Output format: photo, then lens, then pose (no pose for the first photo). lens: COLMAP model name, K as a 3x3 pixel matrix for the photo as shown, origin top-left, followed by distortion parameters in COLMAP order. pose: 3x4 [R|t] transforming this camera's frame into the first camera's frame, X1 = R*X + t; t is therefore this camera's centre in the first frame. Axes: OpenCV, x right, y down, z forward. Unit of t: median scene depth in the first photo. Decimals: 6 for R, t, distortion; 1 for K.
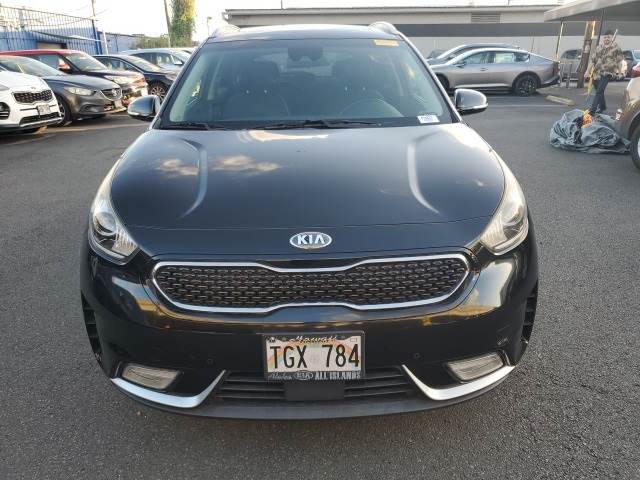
lens RADIAL K [[482.2, 0, 320.0], [0, 482.2, 240.0], [0, 0, 1]] dist [-0.004505, -0.002227]
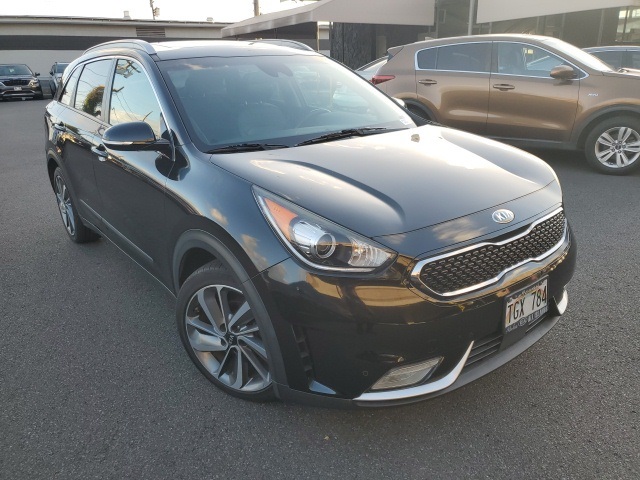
lens RADIAL K [[483.3, 0, 320.0], [0, 483.3, 240.0], [0, 0, 1]] dist [0.004407, -0.000209]
pose [[0.807102, -0.202038, 0.554767, -1.034480], [0.216375, 0.975472, 0.040459, -0.087563], [-0.549334, 0.087383, 0.831021, 0.201974]]
